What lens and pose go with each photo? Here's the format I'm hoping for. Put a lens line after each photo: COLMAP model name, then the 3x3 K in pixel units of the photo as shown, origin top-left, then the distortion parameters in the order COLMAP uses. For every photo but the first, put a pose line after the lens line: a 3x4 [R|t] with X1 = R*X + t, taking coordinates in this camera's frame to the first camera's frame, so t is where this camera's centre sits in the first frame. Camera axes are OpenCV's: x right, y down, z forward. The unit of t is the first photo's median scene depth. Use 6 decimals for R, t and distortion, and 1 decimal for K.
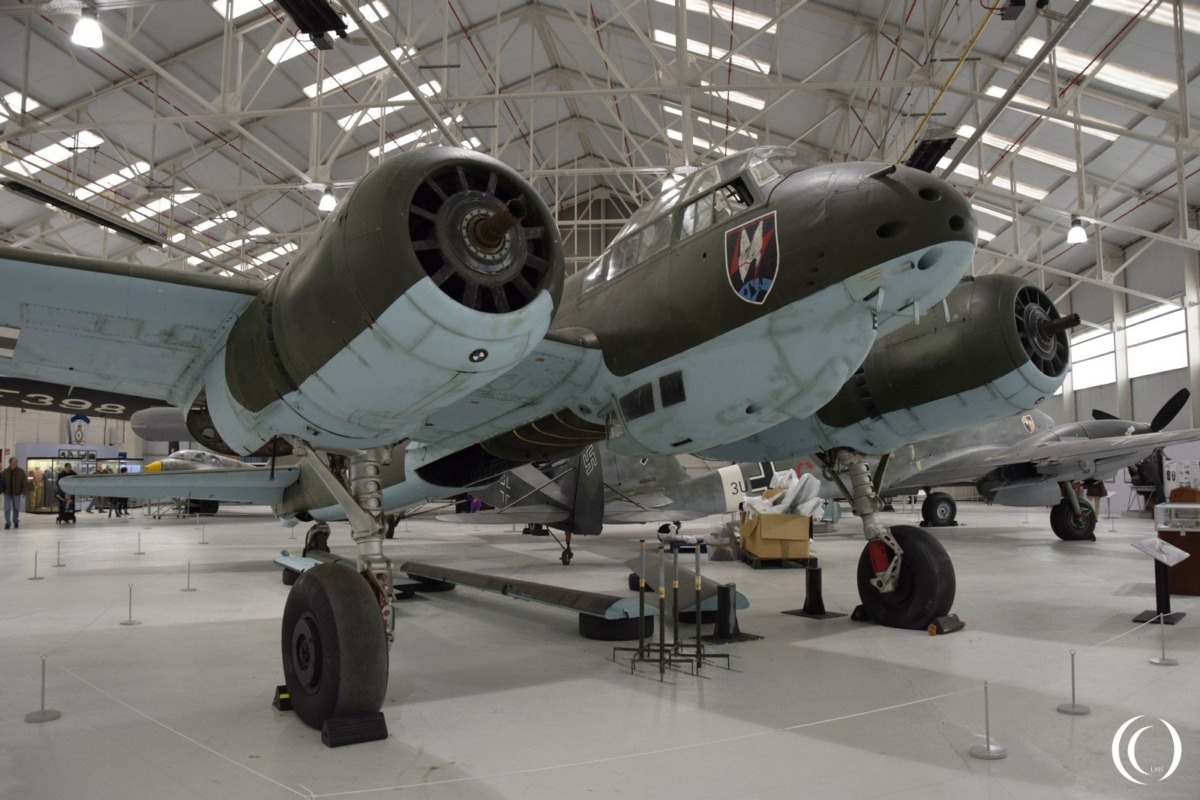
lens RADIAL K [[930.2, 0, 600.0], [0, 930.2, 400.0], [0, 0, 1]] dist [-0.160195, 0.117902]
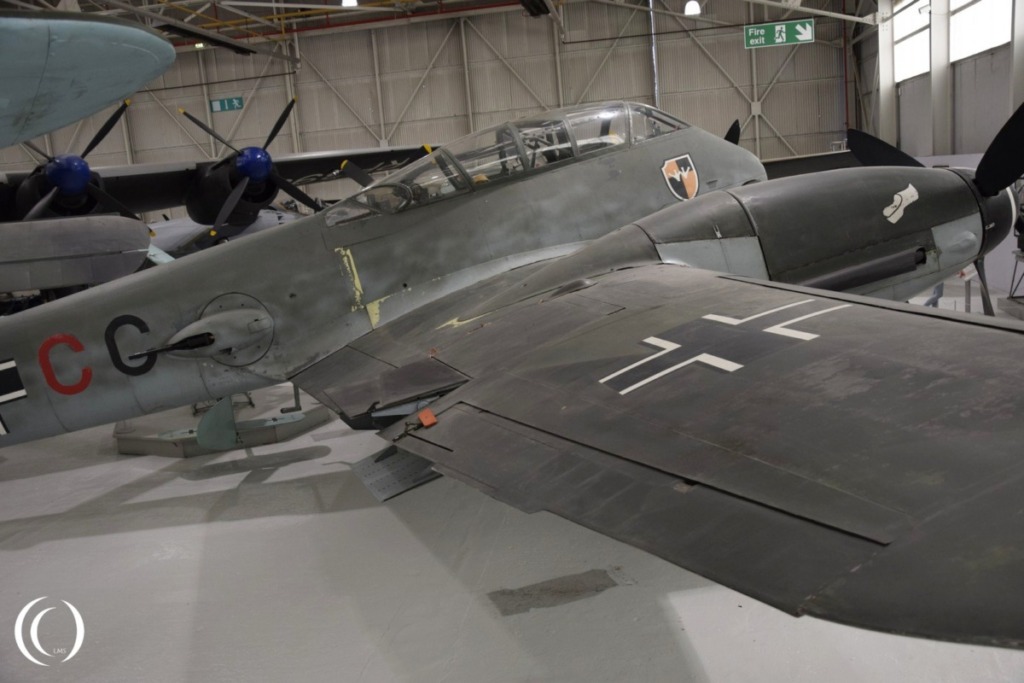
lens RADIAL K [[944.2, 0, 513.7], [0, 944.2, 345.7], [0, 0, 1]] dist [-0.097740, 0.194103]
pose [[0.995709, -0.079477, -0.047403, 1.129780], [0.088685, 0.965840, 0.243492, -0.026294], [0.026432, -0.246651, 0.968744, 1.576138]]
